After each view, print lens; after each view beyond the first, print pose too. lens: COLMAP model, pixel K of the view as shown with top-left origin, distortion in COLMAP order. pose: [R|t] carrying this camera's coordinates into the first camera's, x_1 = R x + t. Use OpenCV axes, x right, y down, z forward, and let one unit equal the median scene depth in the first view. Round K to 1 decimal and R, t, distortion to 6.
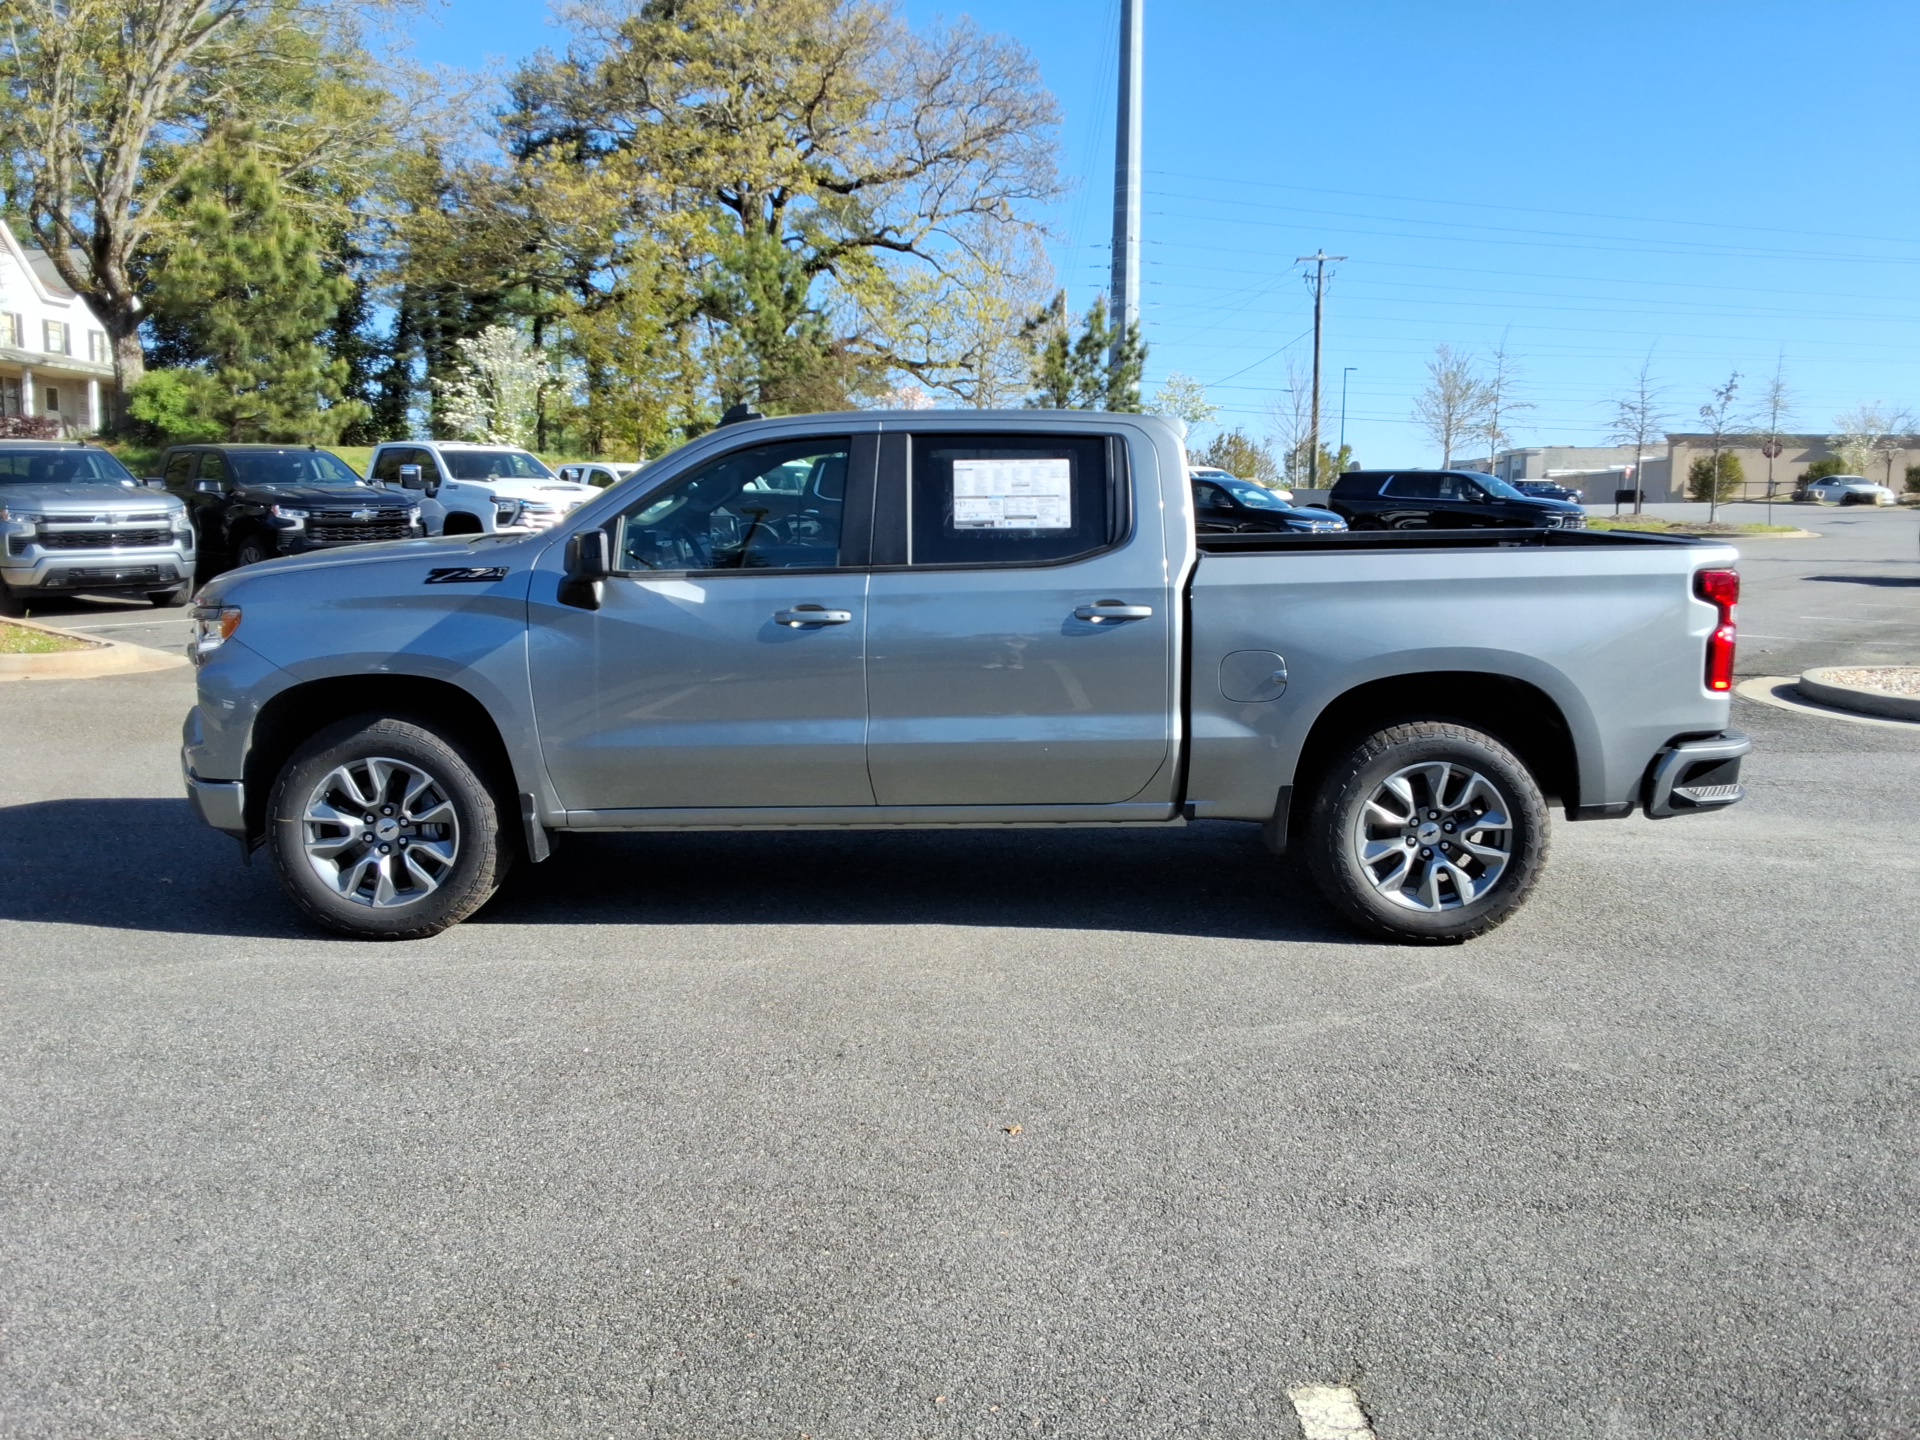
lens RADIAL K [[1535.6, 0, 983.0], [0, 1535.6, 708.4], [0, 0, 1]] dist [0.138897, -0.231340]
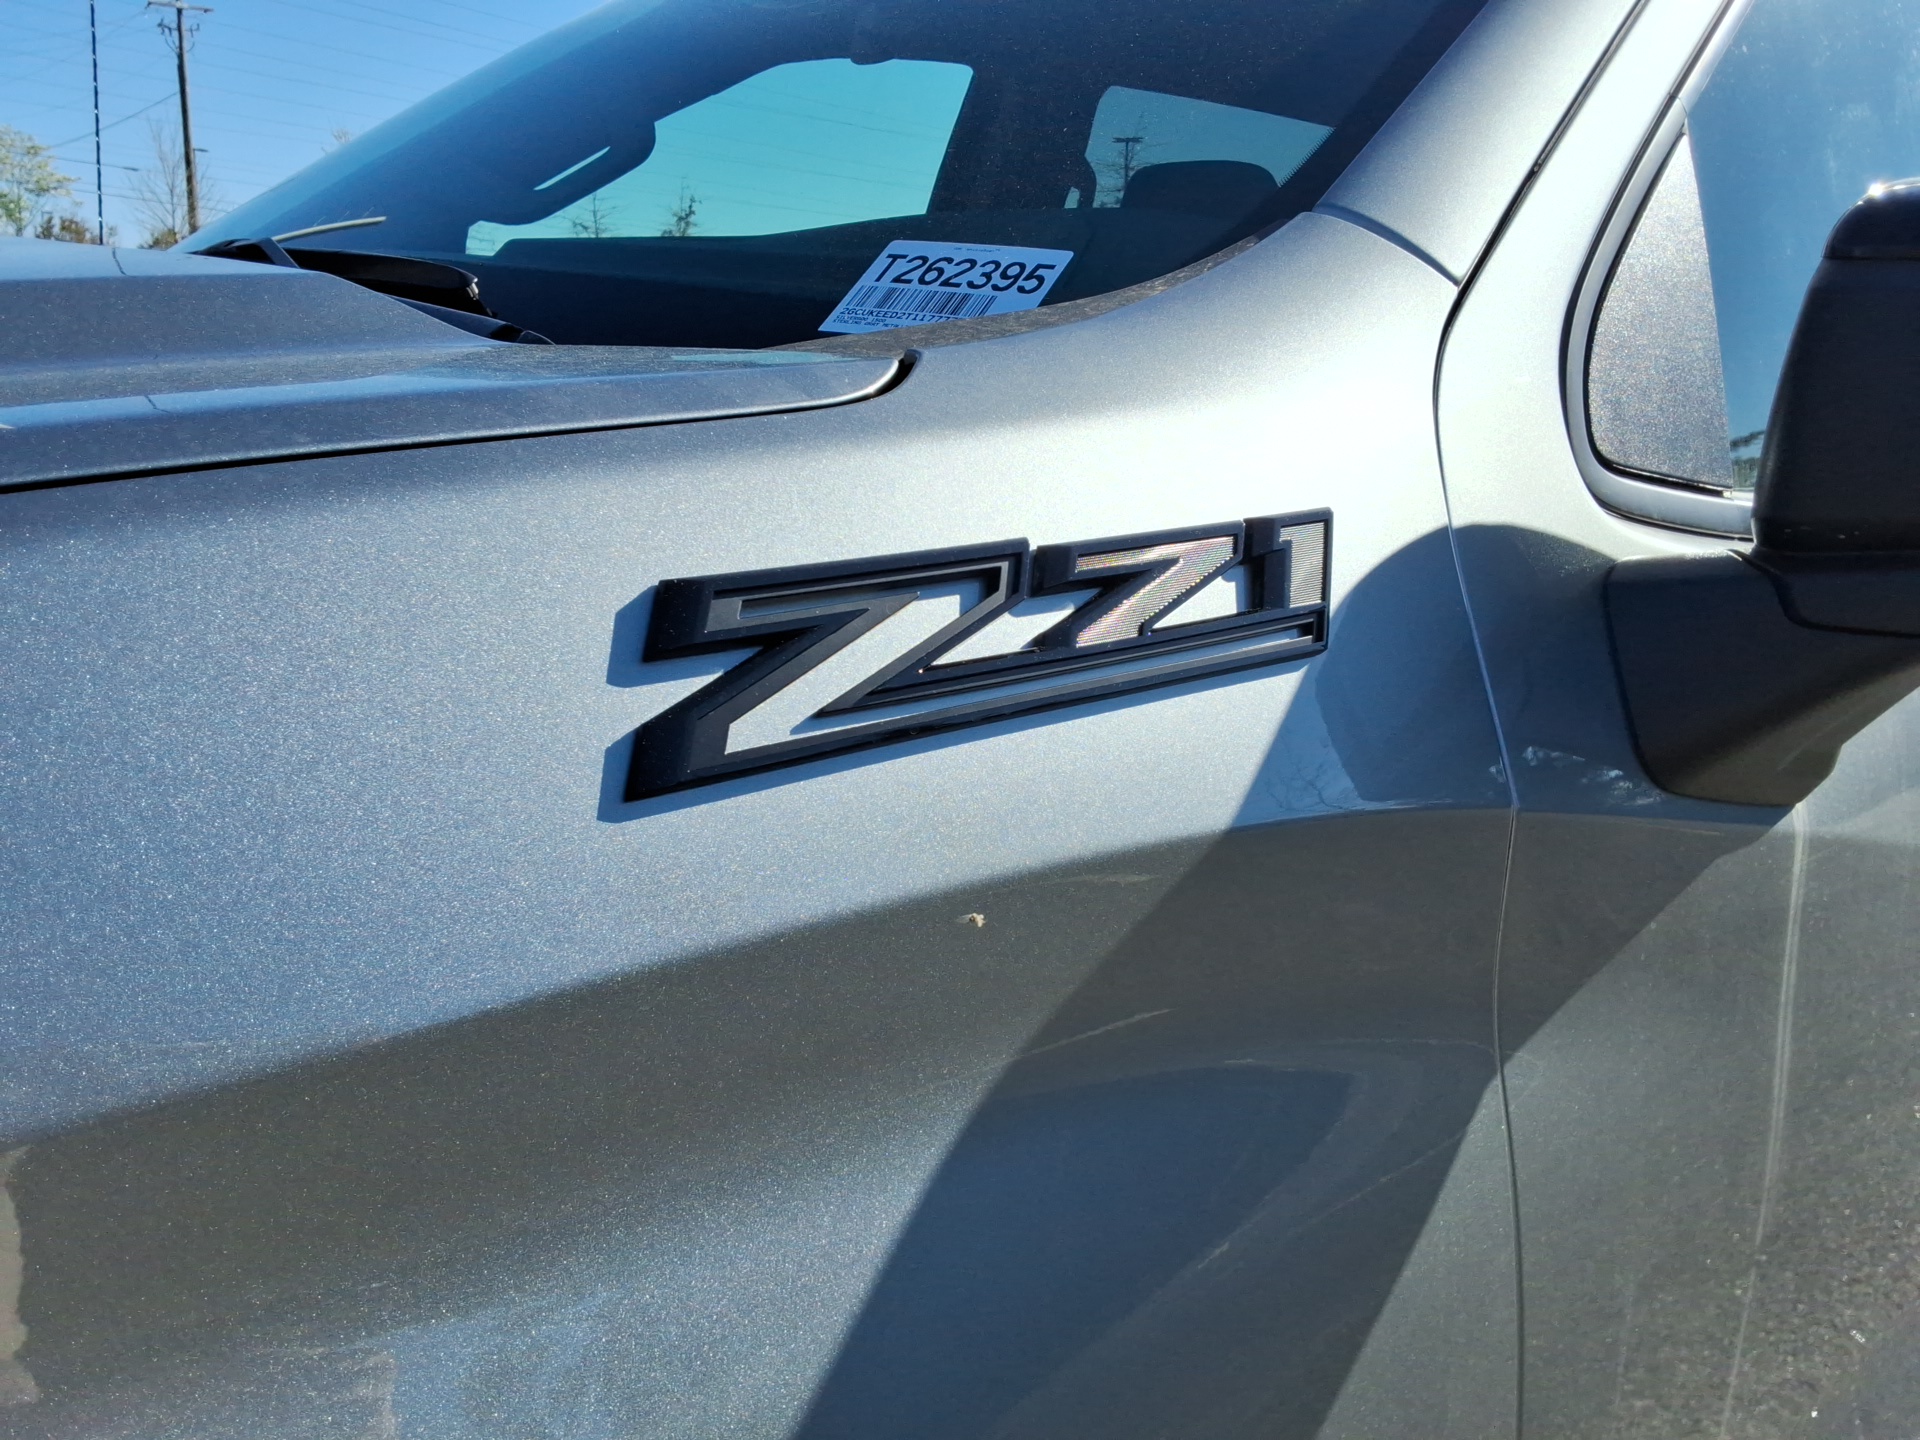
lens RADIAL K [[1565.1, 0, 995.7], [0, 1565.1, 722.8], [0, 0, 1]] dist [0.013419, 0.000964]
pose [[0.754038, -0.126946, 0.644447, -0.387585], [0.052389, 0.989643, 0.133646, -0.090900], [-0.654739, -0.067012, 0.752879, 0.929542]]
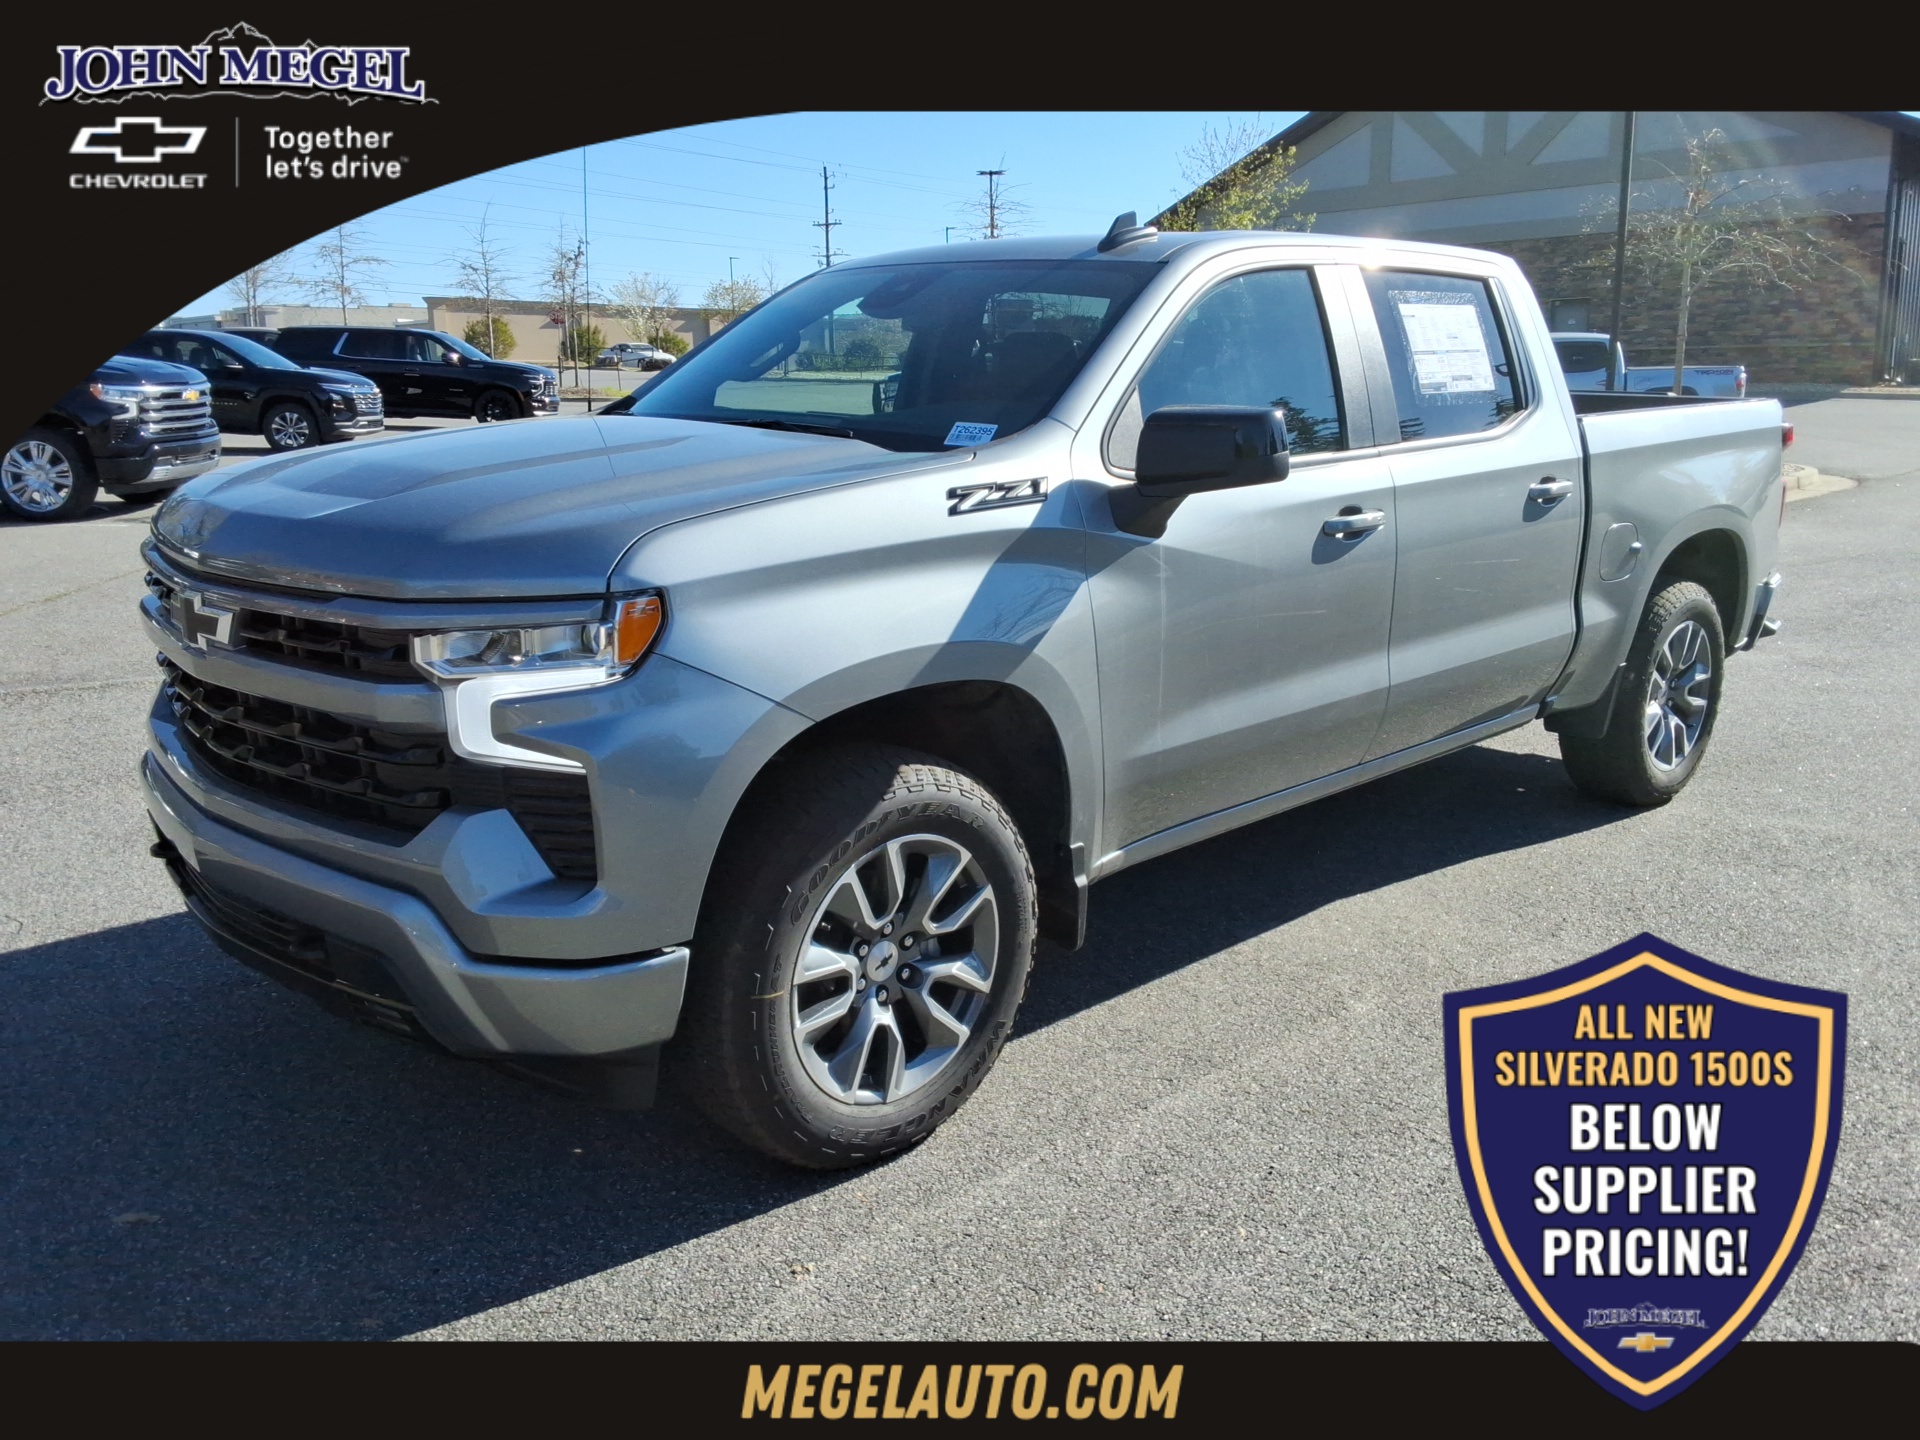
lens RADIAL K [[1534.8, 0, 1004.5], [0, 1534.8, 731.3], [0, 0, 1]] dist [0.082749, -0.160470]
pose [[0.696729, -0.161693, 0.698874, -0.734039], [0.090885, 0.986311, 0.137589, -0.076328], [-0.711554, -0.032345, 0.701887, 0.595891]]
